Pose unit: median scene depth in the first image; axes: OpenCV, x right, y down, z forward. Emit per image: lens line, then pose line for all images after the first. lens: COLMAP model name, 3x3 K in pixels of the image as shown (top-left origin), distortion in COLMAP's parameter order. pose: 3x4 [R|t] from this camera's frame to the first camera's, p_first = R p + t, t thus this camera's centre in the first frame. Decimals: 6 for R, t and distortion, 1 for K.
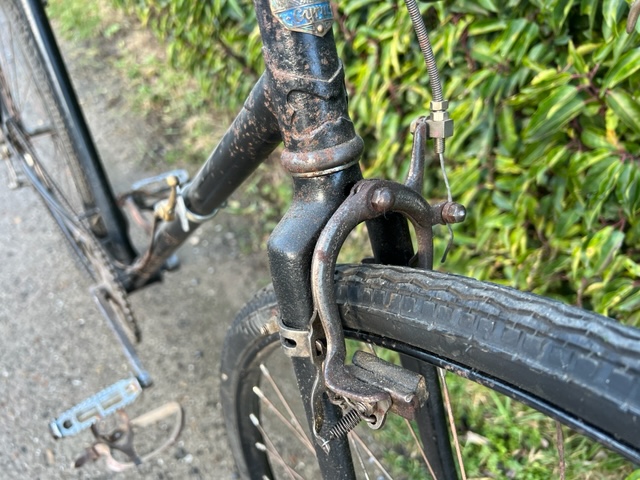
lens RADIAL K [[497.6, 0, 317.8], [0, 497.6, 238.1], [0, 0, 1]] dist [0.010278, -0.043365]
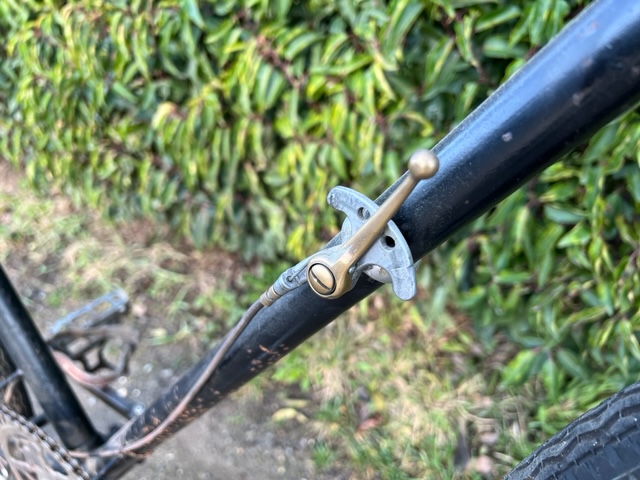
lens RADIAL K [[497.6, 0, 317.7], [0, 497.6, 240.2], [0, 0, 1]] dist [0.010278, -0.043365]
pose [[0.932344, -0.223774, 0.284006, -0.149675], [0.278089, 0.945802, -0.167706, -0.005595], [-0.231085, 0.235339, 0.944042, 0.198543]]
